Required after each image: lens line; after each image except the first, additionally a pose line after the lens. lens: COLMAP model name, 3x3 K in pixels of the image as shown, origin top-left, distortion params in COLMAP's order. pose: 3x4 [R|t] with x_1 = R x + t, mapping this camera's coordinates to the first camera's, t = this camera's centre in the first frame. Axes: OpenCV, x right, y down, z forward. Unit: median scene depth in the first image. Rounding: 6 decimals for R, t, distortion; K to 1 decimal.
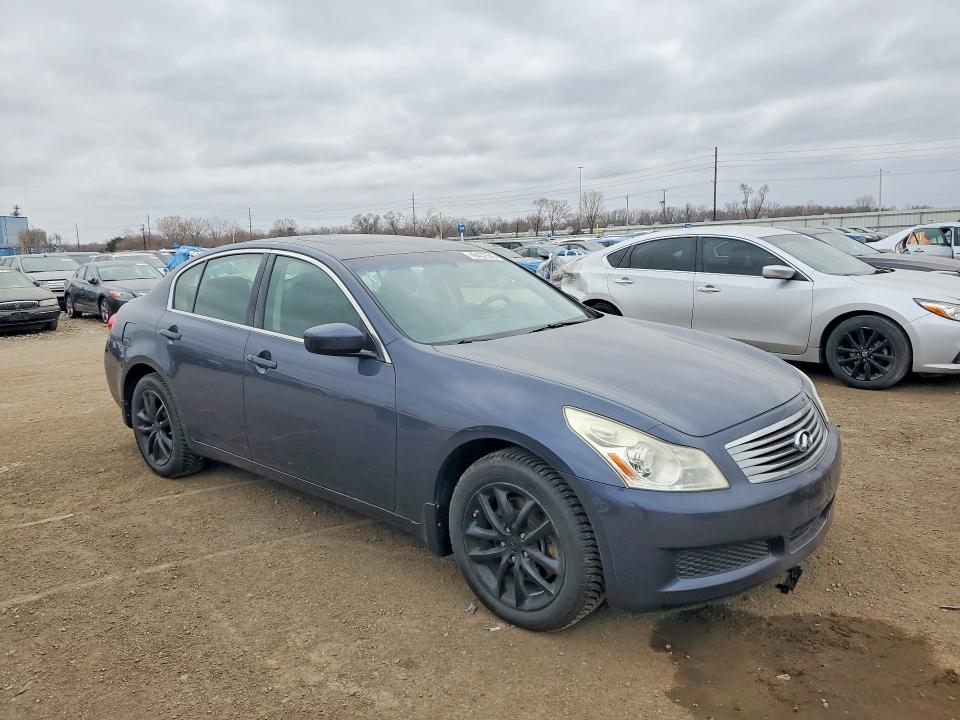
lens RADIAL K [[758.4, 0, 480.0], [0, 758.4, 360.0], [0, 0, 1]] dist [0.003156, 0.007109]
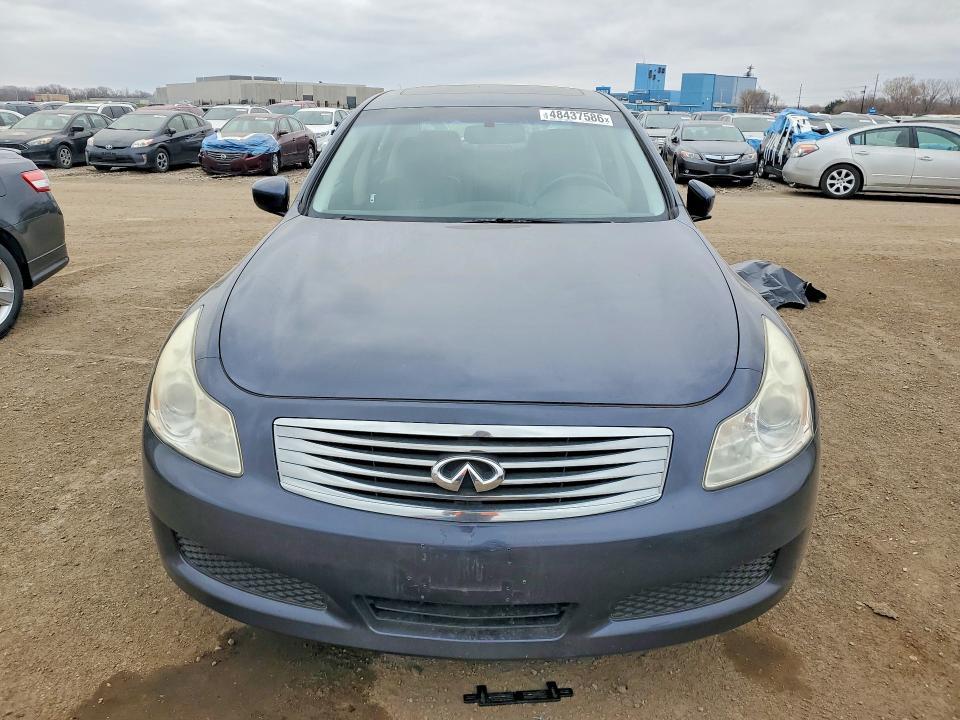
lens RADIAL K [[758.4, 0, 480.0], [0, 758.4, 360.0], [0, 0, 1]] dist [0.003156, 0.007109]
pose [[0.618977, 0.281289, -0.733310, 0.043821], [-0.154356, 0.959025, 0.237580, -0.005751], [0.770092, -0.033866, 0.637034, 0.035388]]
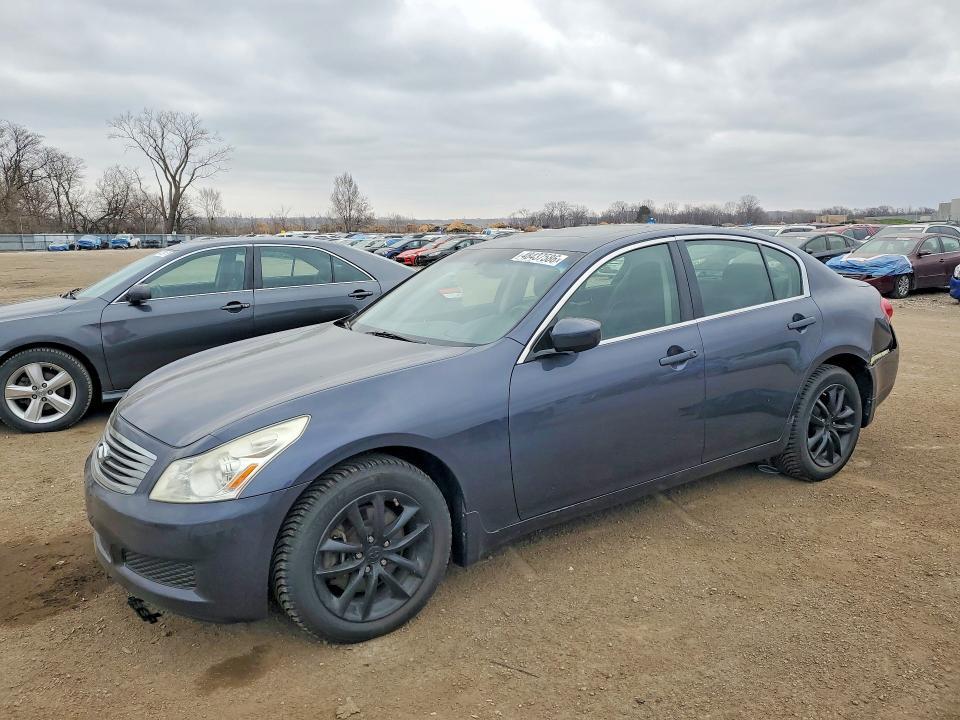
lens RADIAL K [[787.9, 0, 480.0], [0, 787.9, 360.0], [0, 0, 1]] dist [0.011700, 0.007022]
pose [[-0.287813, 0.191354, -0.938375, 0.068094], [-0.123677, 0.964203, 0.234554, -0.017818], [0.949667, 0.183563, -0.253845, 0.093563]]
